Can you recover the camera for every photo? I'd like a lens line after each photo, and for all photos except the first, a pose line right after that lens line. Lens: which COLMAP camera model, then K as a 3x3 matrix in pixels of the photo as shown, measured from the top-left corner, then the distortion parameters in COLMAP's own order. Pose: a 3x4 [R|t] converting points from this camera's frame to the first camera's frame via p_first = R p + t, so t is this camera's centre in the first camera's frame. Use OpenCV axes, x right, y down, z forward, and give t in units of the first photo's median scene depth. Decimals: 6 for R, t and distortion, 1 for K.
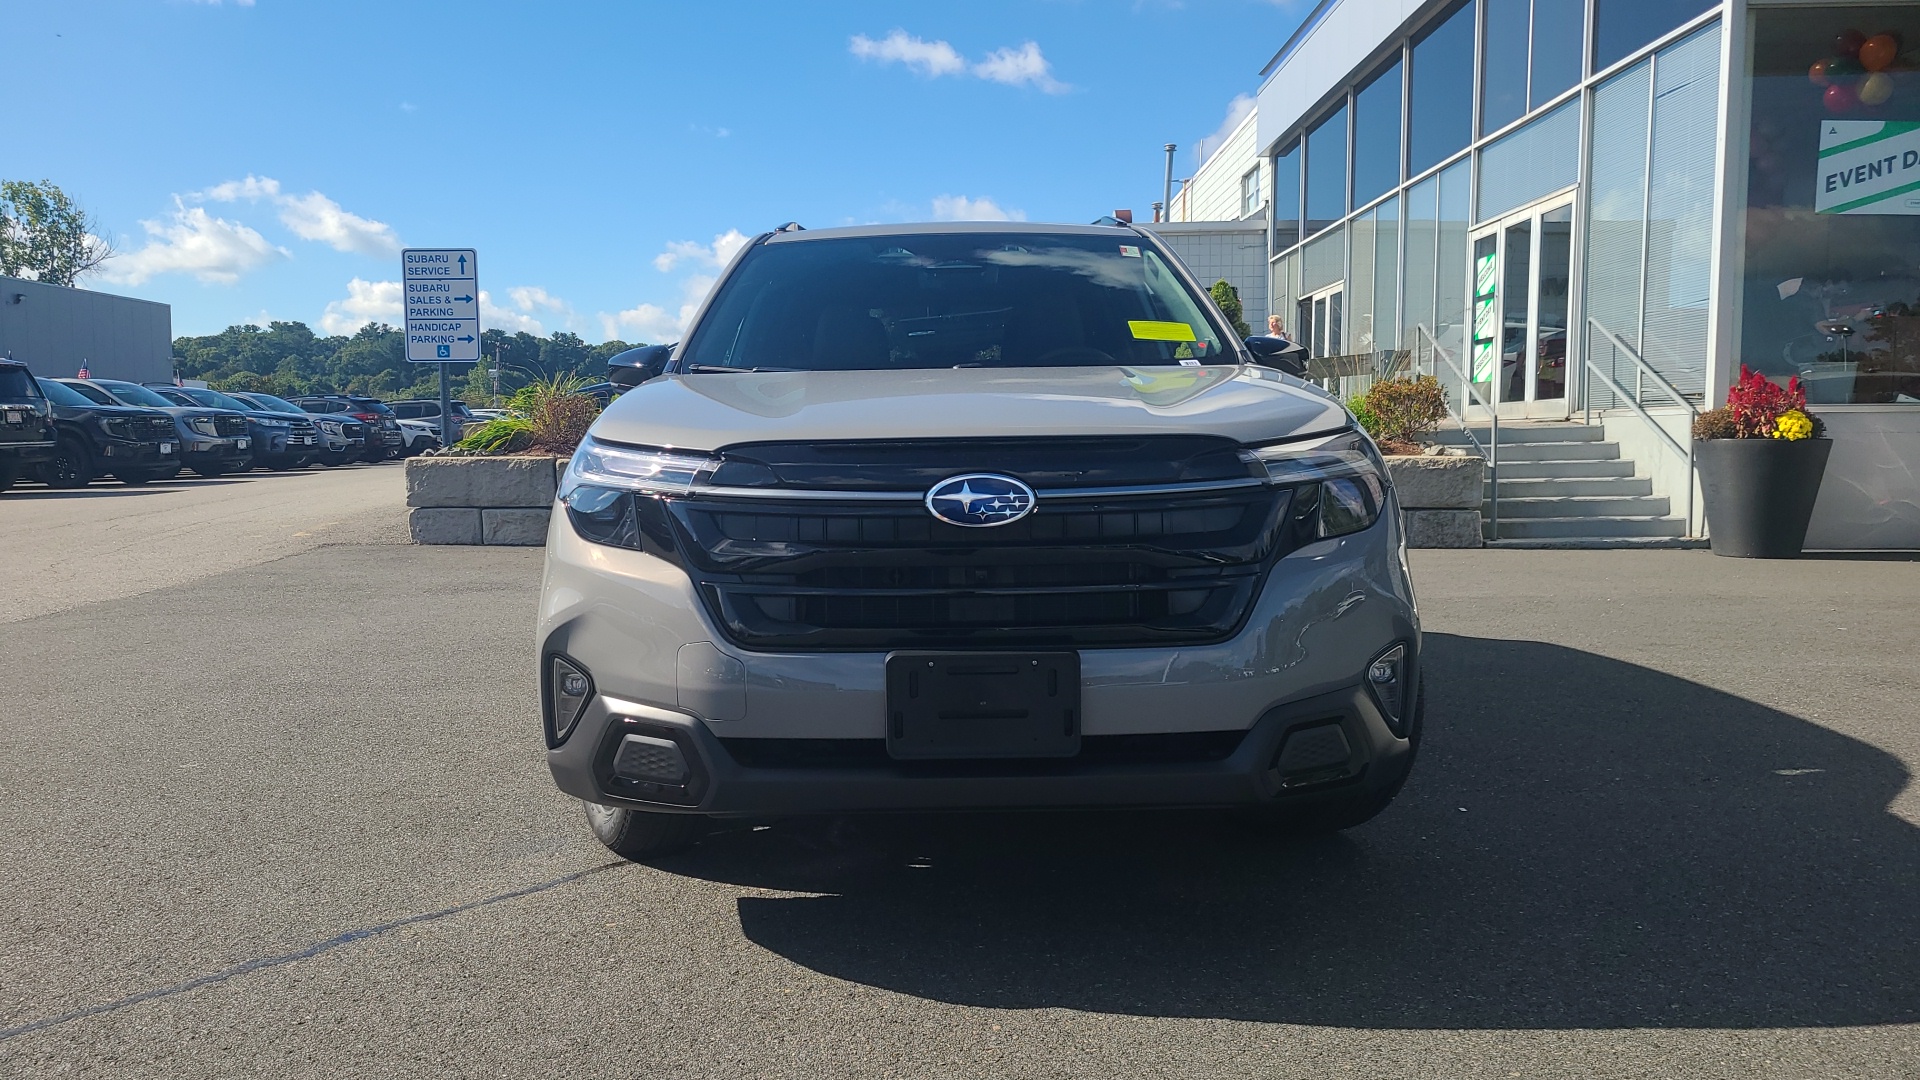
lens RADIAL K [[1422.6, 0, 909.2], [0, 1422.6, 576.3], [0, 0, 1]] dist [0.037683, -0.014835]
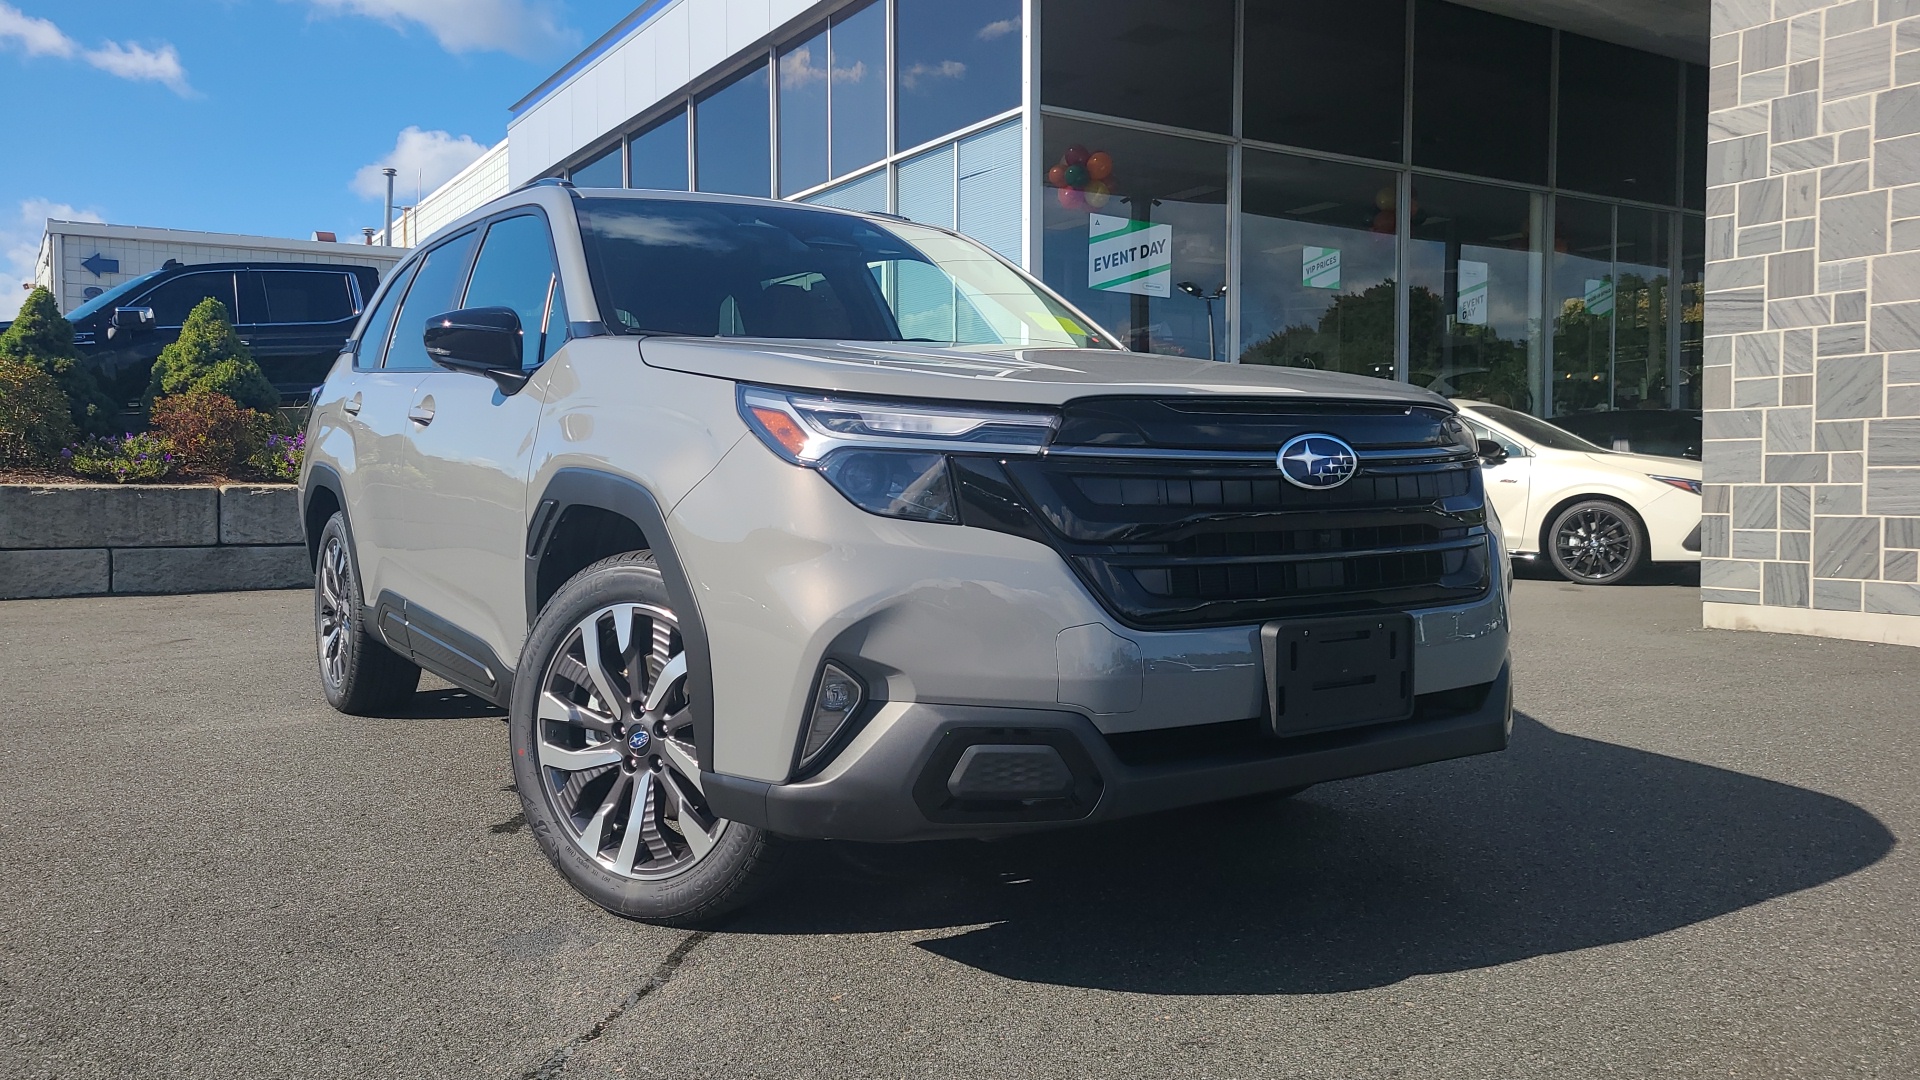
lens RADIAL K [[1422.6, 0, 922.8], [0, 1422.6, 551.8], [0, 0, 1]] dist [0.037683, -0.014835]
pose [[0.838813, -0.023339, 0.543918, -0.677951], [0.049590, 0.998203, -0.033644, 0.026202], [-0.542156, 0.055194, 0.838463, 0.326477]]
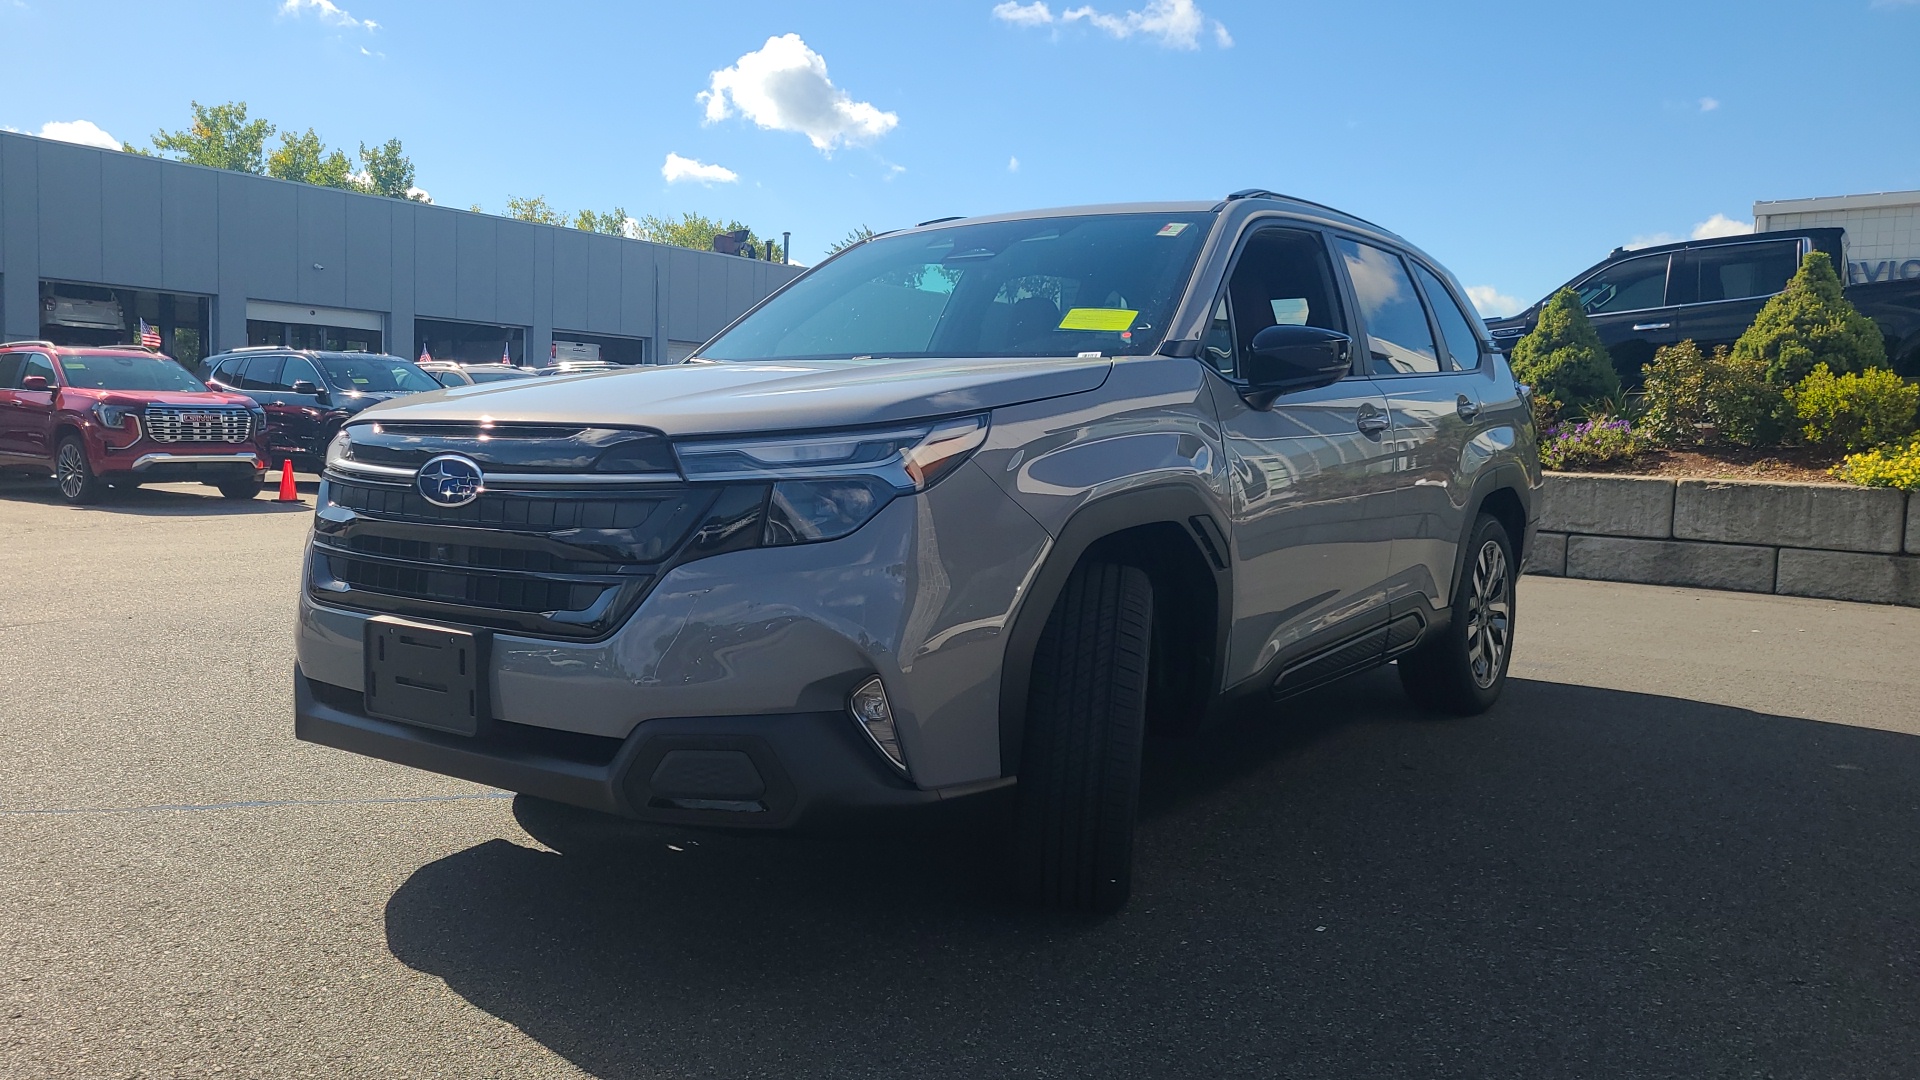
lens RADIAL K [[1422.6, 0, 921.9], [0, 1422.6, 560.4], [0, 0, 1]] dist [0.037683, -0.014835]
pose [[0.816401, 0.084384, -0.571286, 0.906902], [-0.091135, 0.995696, 0.016837, -0.042771], [0.570248, 0.038318, 0.820578, 0.326809]]
